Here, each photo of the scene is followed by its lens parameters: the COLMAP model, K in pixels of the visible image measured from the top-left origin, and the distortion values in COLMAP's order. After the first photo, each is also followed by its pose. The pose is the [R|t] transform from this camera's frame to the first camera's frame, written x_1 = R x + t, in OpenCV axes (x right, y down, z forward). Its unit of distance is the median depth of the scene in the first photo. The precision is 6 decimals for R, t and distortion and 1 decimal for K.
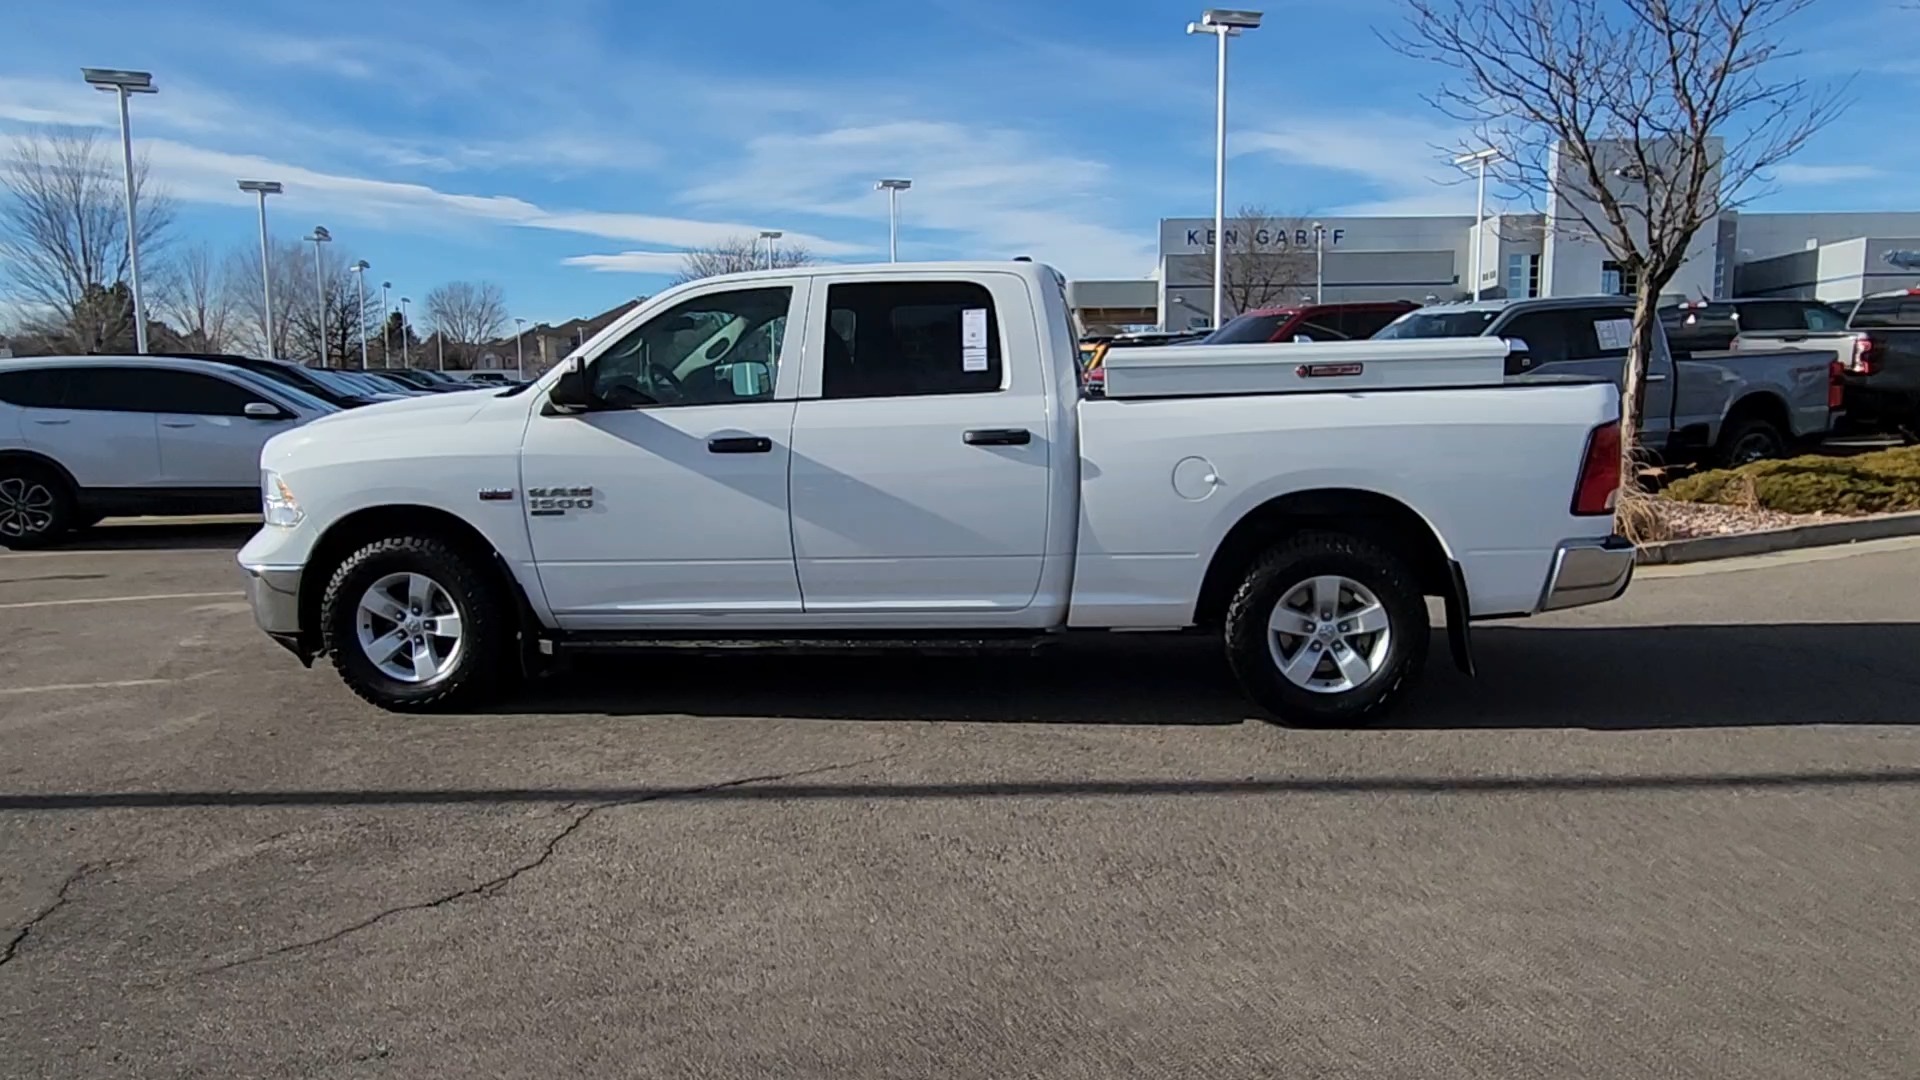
lens RADIAL K [[1363.5, 0, 968.1], [0, 1363.5, 533.3], [0, 0, 1]] dist [0.004378, 0.006084]
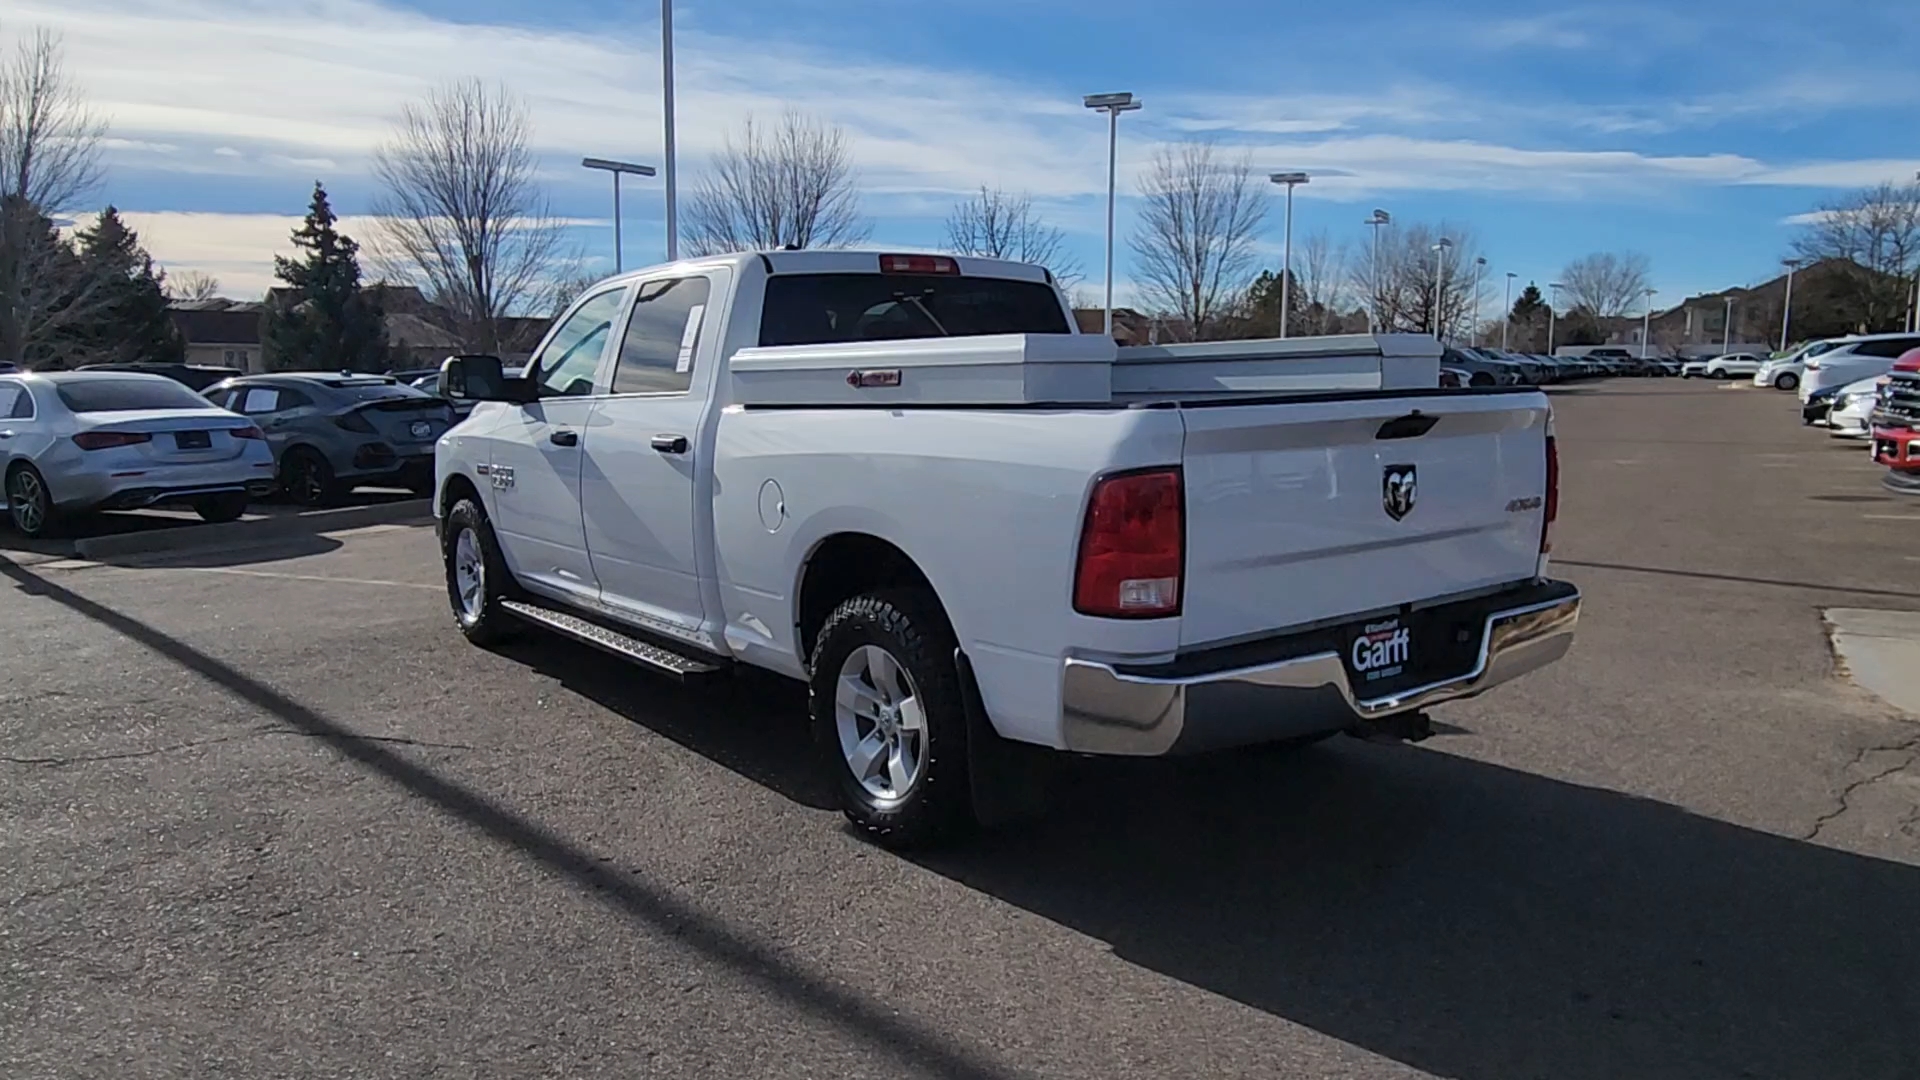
lens RADIAL K [[1363.5, 0, 956.0], [0, 1363.5, 539.4], [0, 0, 1]] dist [0.004378, 0.006084]
pose [[0.682201, 0.102769, -0.723906, 0.820501], [-0.086102, 0.994476, 0.060039, -0.076552], [0.726077, 0.021371, 0.687281, 0.490896]]
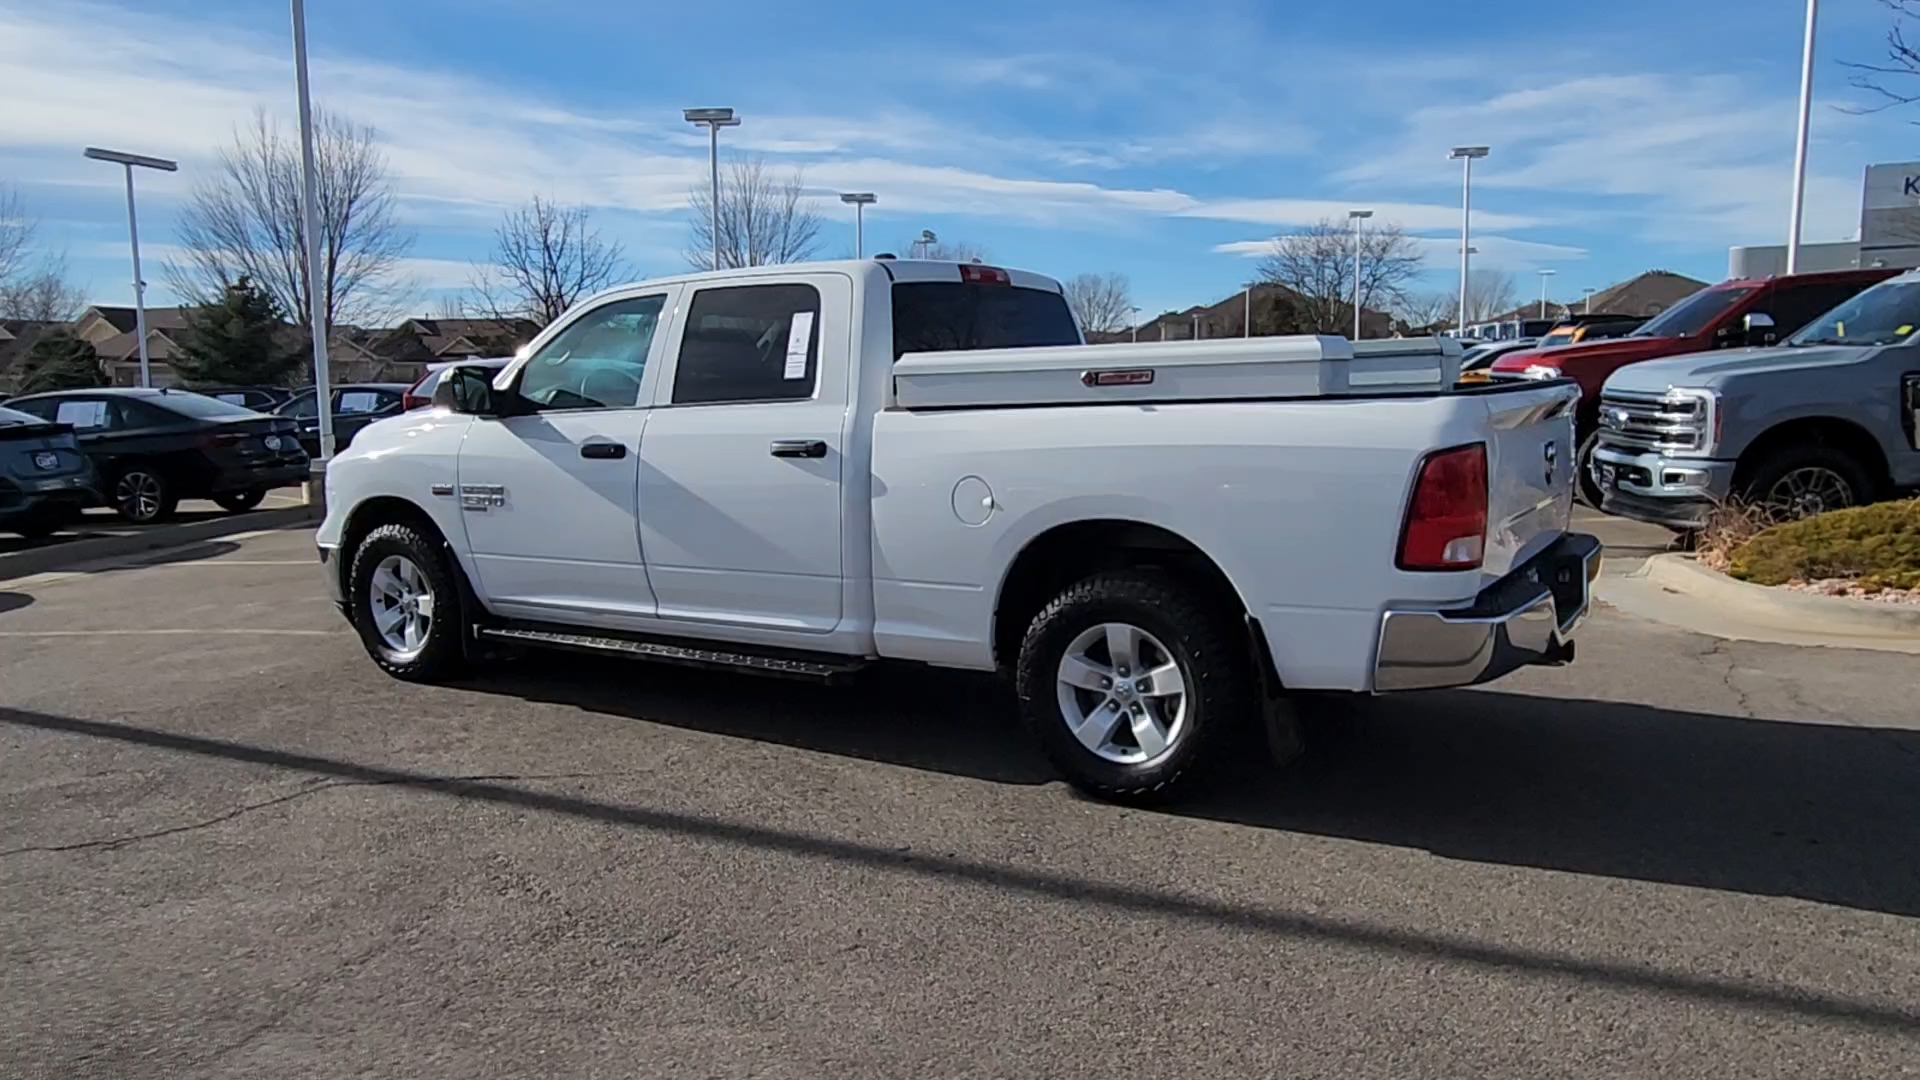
lens RADIAL K [[1363.5, 0, 960.7], [0, 1363.5, 536.3], [0, 0, 1]] dist [0.004378, 0.006084]
pose [[0.893533, 0.050435, -0.446157, 0.532944], [-0.044584, 0.998727, 0.023610, -0.036689], [0.446779, -0.001204, 0.894643, 0.203188]]
